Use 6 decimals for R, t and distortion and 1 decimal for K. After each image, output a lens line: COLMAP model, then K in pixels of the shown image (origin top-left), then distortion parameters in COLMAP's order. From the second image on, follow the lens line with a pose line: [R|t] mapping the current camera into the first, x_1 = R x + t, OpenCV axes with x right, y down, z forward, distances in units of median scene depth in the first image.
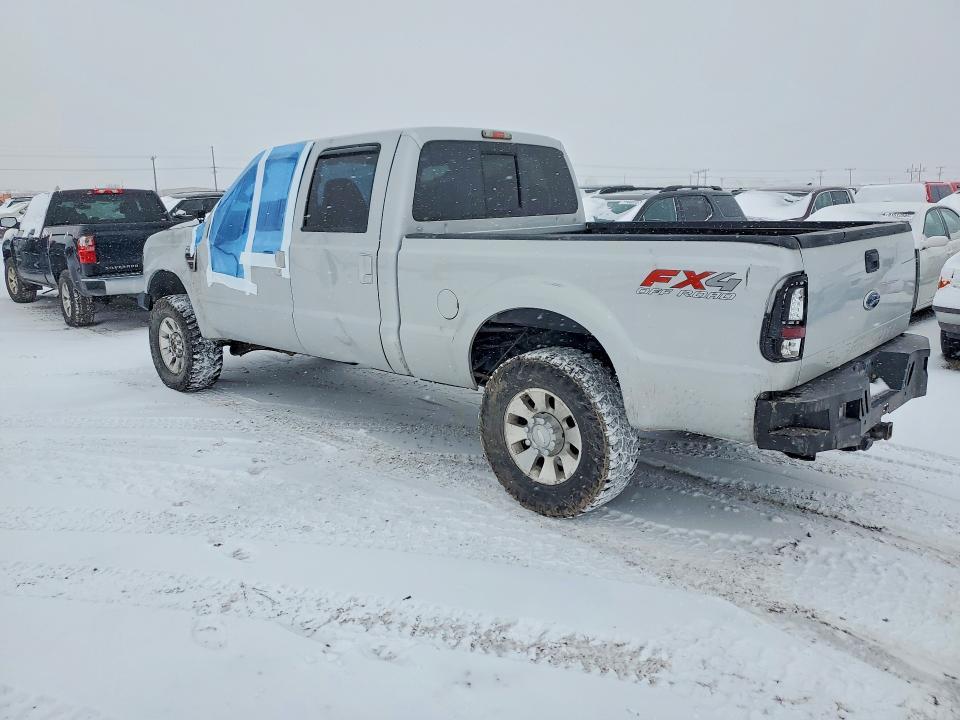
lens RADIAL K [[750.4, 0, 495.6], [0, 750.4, 362.5], [0, 0, 1]] dist [0.030055, 0.002674]
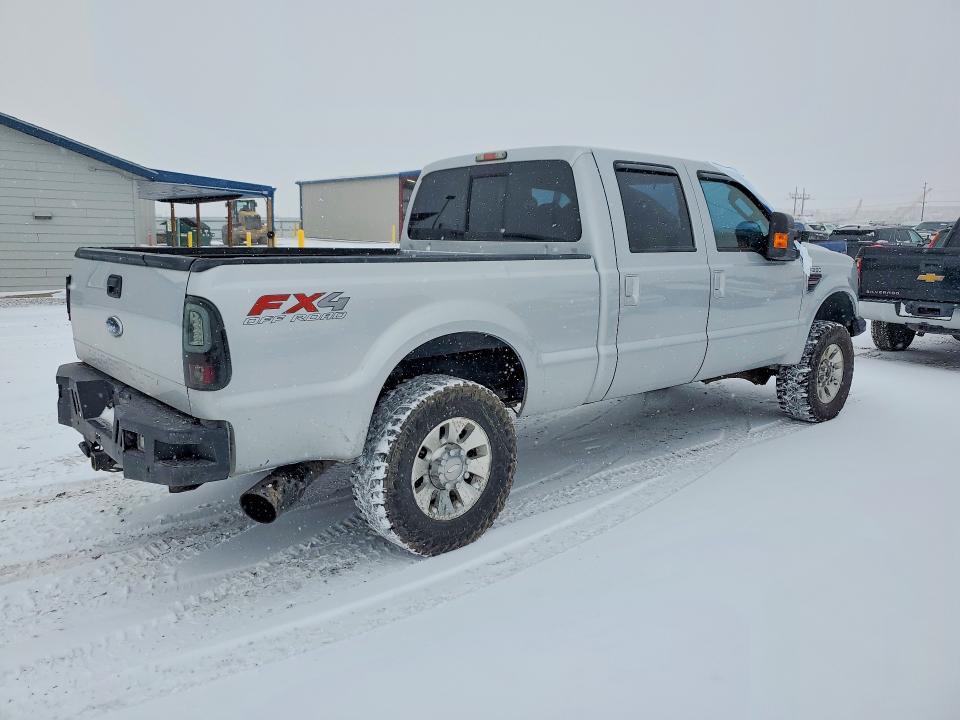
lens RADIAL K [[750.4, 0, 495.6], [0, 750.4, 362.5], [0, 0, 1]] dist [0.030055, 0.002674]
pose [[-0.096738, 0.184241, -0.978109, 1.039449], [-0.211620, 0.956441, 0.201090, -0.248035], [0.972553, 0.226441, -0.053535, 1.140577]]
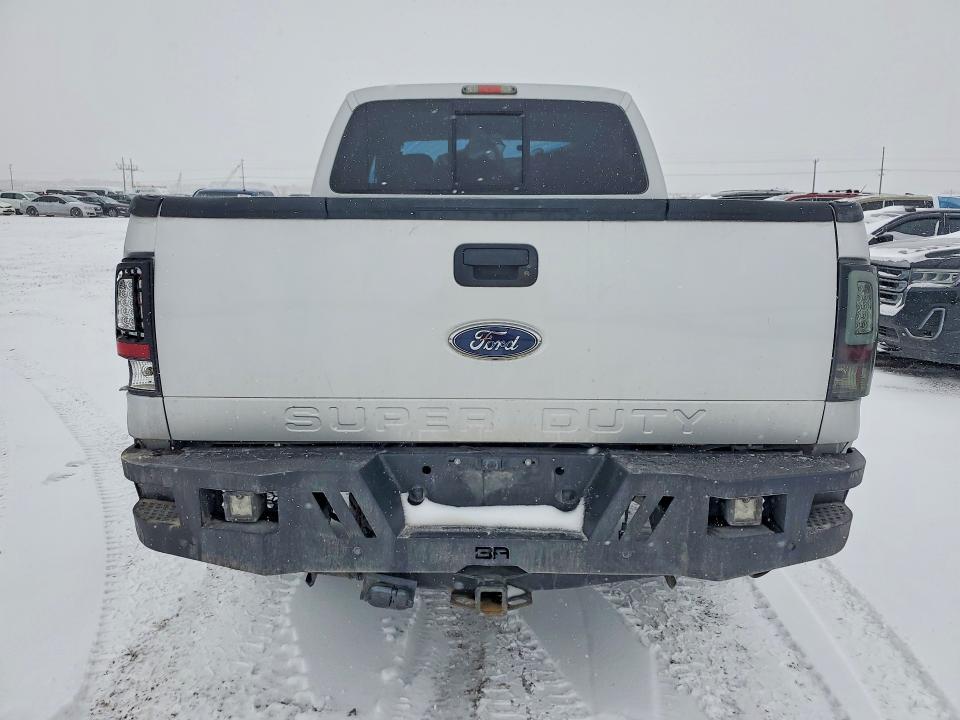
lens RADIAL K [[771.8, 0, 480.0], [0, 771.8, 360.0], [0, 0, 1]] dist [0.006122, 0.002617]
pose [[0.663692, 0.162050, -0.730242, 0.647801], [-0.172685, 0.983073, 0.061210, -0.071268], [0.727800, 0.085477, 0.680441, 0.471071]]
